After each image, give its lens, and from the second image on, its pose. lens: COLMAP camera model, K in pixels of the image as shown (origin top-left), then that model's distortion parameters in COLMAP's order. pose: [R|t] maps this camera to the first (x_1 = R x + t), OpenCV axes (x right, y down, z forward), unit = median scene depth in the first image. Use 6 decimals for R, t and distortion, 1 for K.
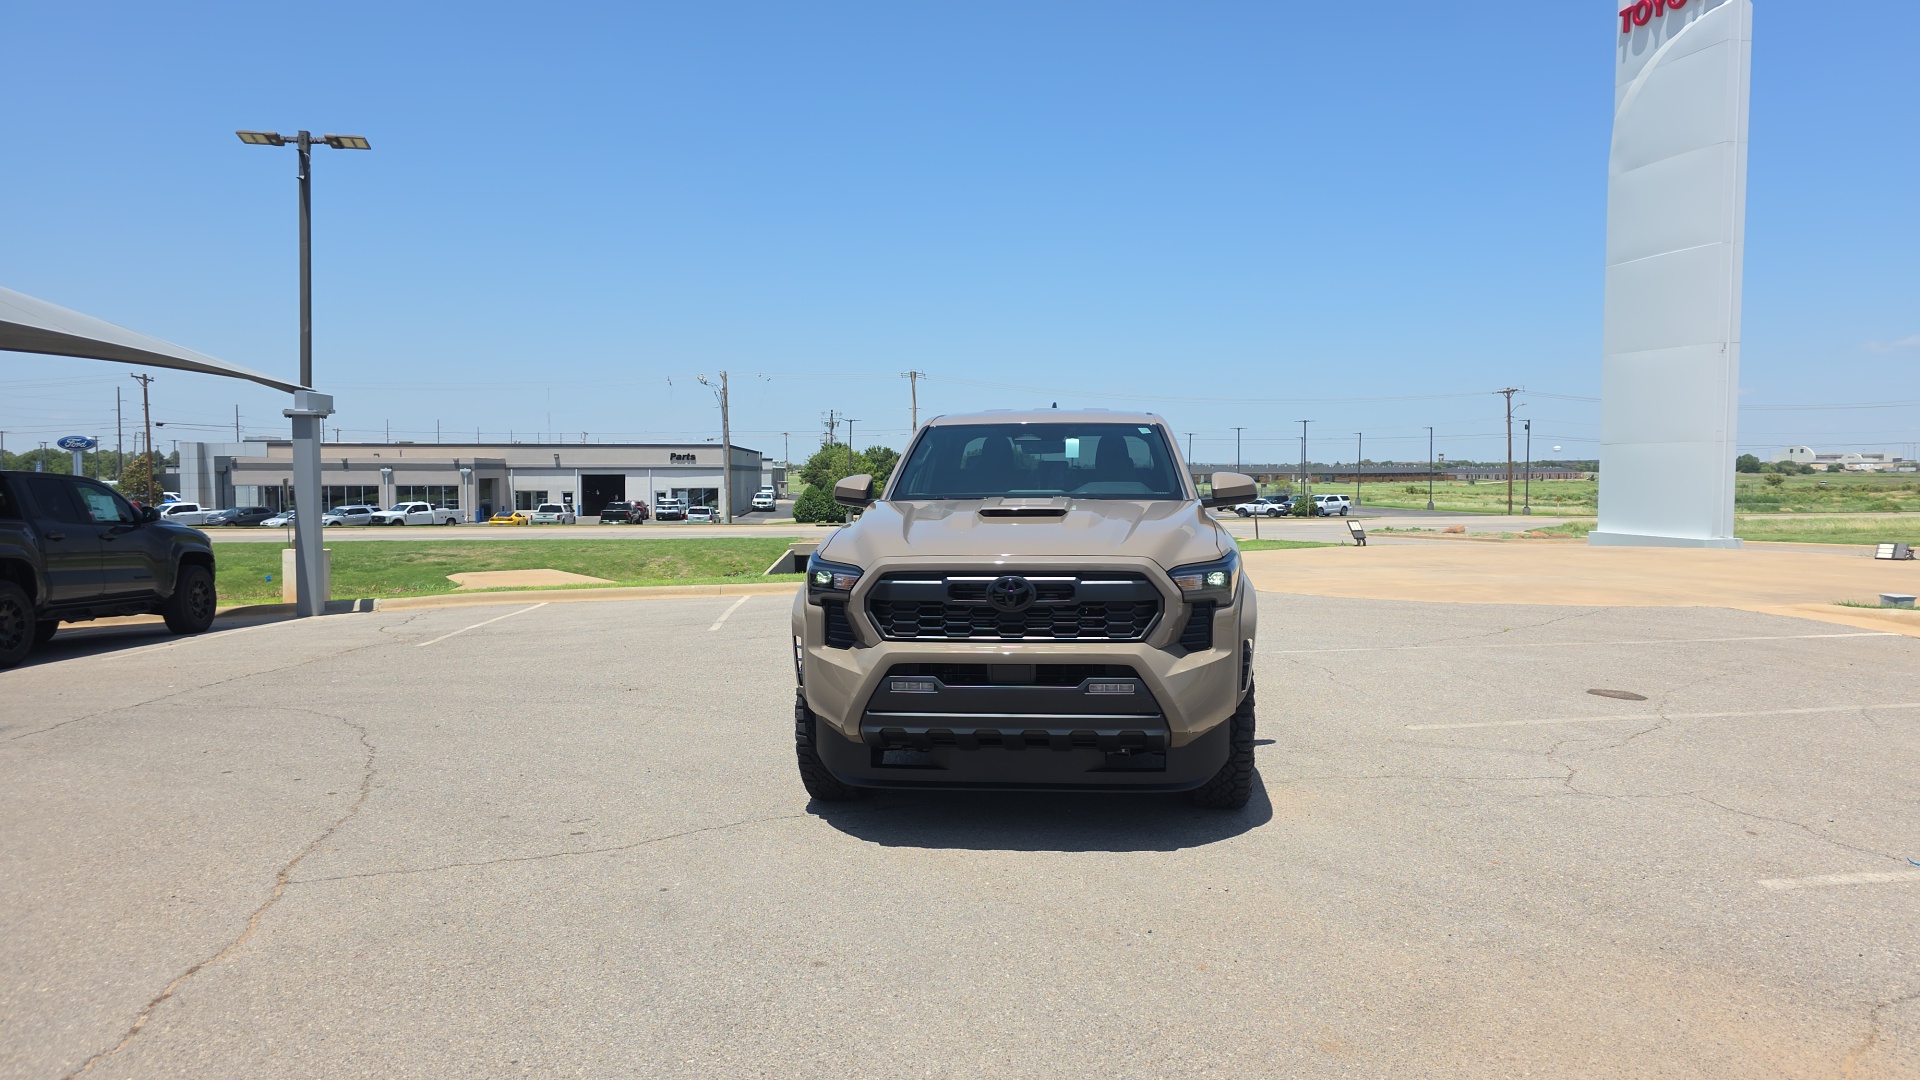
lens RADIAL K [[1313.4, 0, 973.4], [0, 1313.4, 456.2], [0, 0, 1]] dist [0.057405, -0.056957]
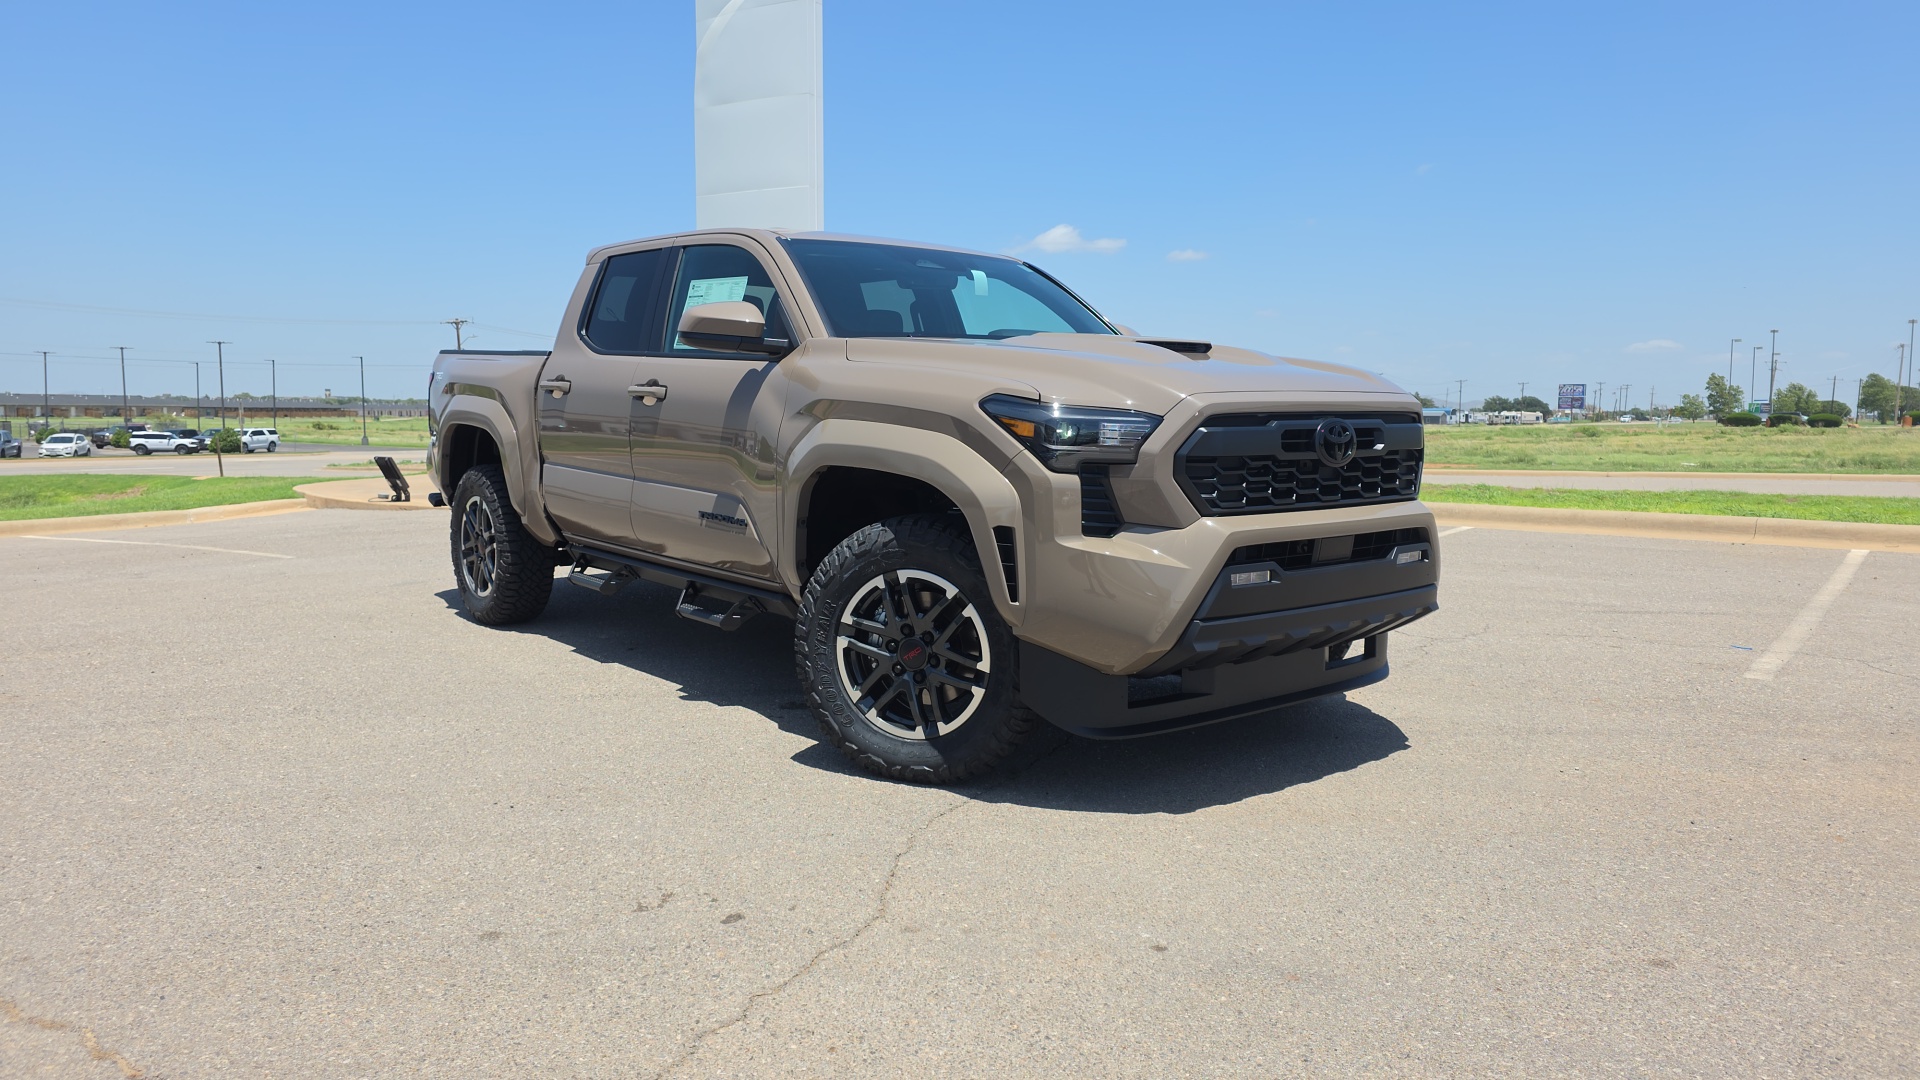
lens RADIAL K [[1313.4, 0, 921.4], [0, 1313.4, 520.8], [0, 0, 1]] dist [0.057405, -0.056957]
pose [[0.706947, -0.044307, 0.705878, -0.081474], [-0.021341, 0.996245, 0.083907, 0.011105], [-0.706945, -0.074382, 0.703346, 0.078574]]
